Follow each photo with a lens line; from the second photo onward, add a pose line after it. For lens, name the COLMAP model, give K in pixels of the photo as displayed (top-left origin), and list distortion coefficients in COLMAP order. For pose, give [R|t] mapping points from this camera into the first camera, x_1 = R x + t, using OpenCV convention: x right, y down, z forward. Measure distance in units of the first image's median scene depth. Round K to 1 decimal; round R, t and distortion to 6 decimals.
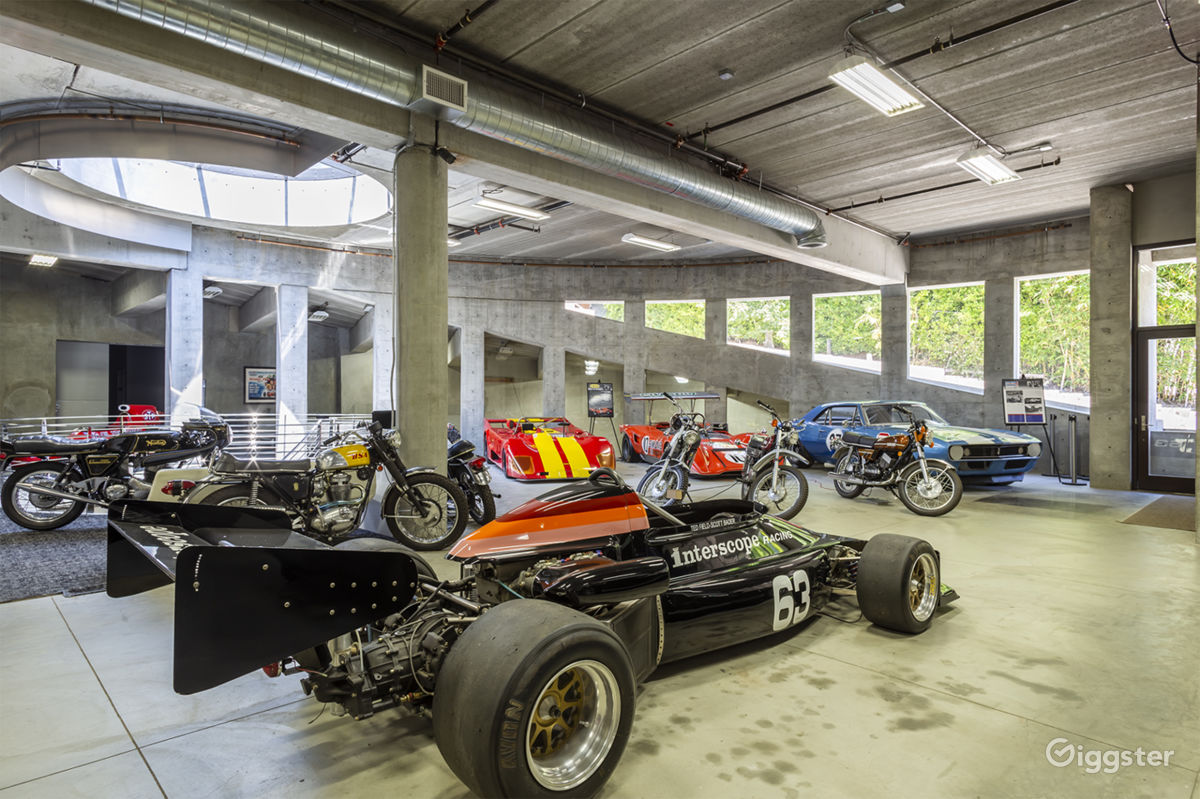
lens RADIAL K [[675.5, 0, 593.9], [0, 675.5, 396.4], [0, 0, 1]] dist [0.020905, -0.003102]
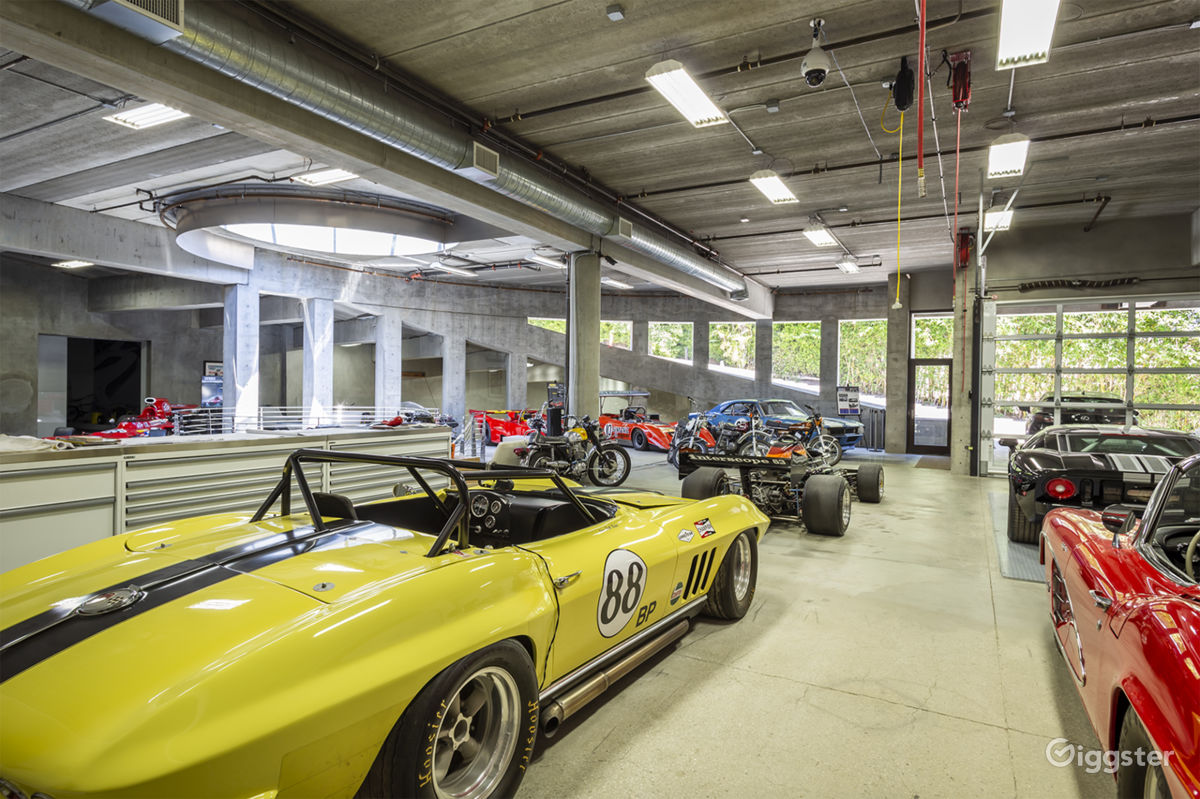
lens RADIAL K [[675.5, 0, 593.9], [0, 675.5, 396.4], [0, 0, 1]] dist [0.020905, -0.003102]
pose [[0.954026, 0.007239, 0.299637, -0.342349], [-0.012294, 0.999812, 0.014990, -0.015716], [-0.299472, -0.017985, 0.953936, -0.280670]]
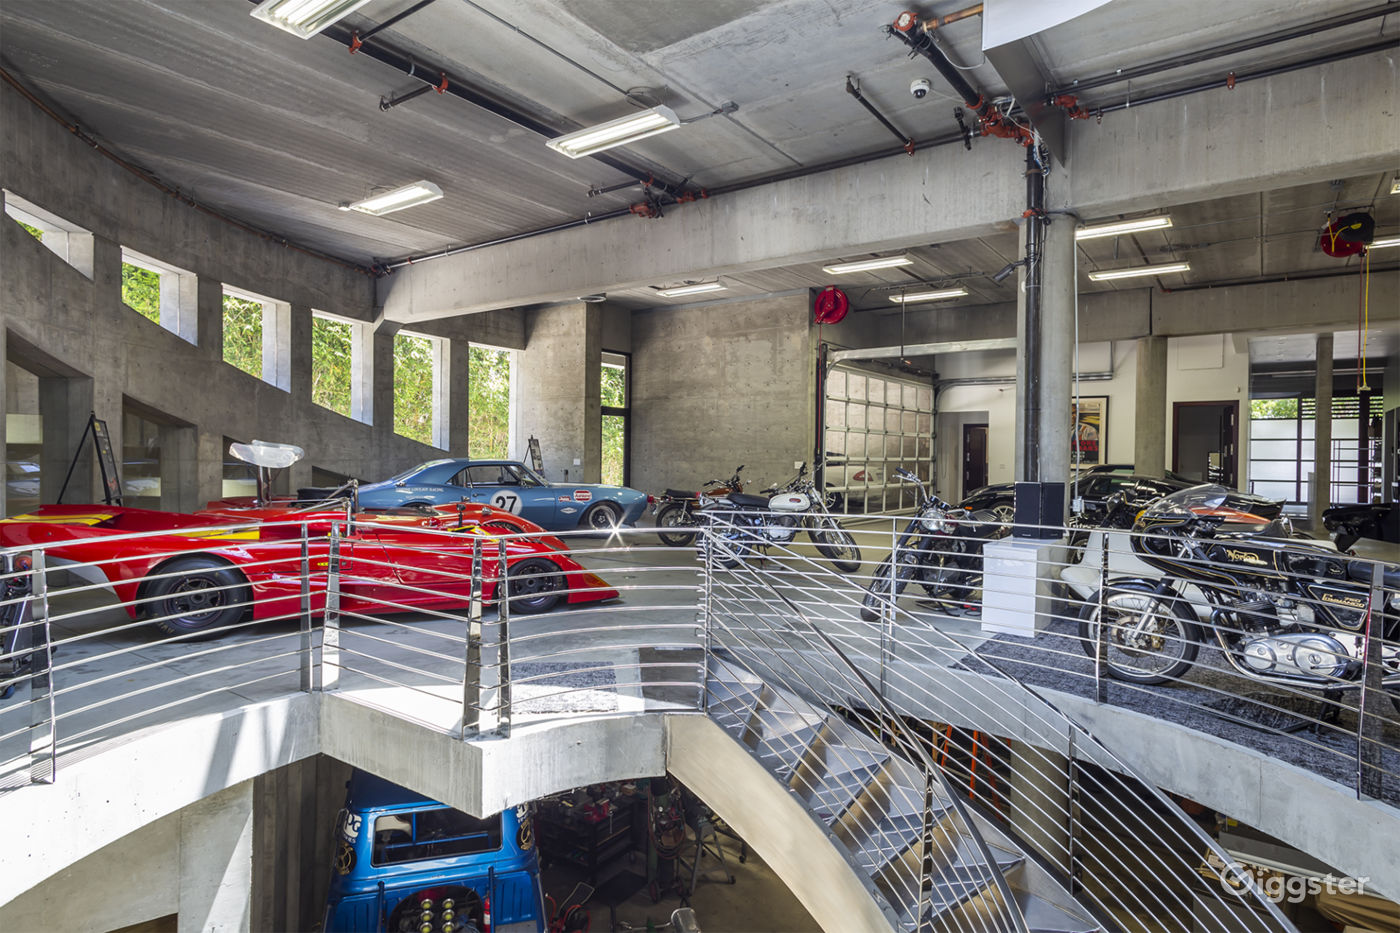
lens RADIAL K [[788.1, 0, 692.9], [0, 788.1, 462.9], [0, 0, 1]] dist [0.020905, -0.003102]
pose [[-0.186740, -0.015391, 0.982289, -0.609646], [-0.015910, 0.999794, 0.012641, -0.005432], [-0.982281, -0.013267, -0.186946, 0.806463]]
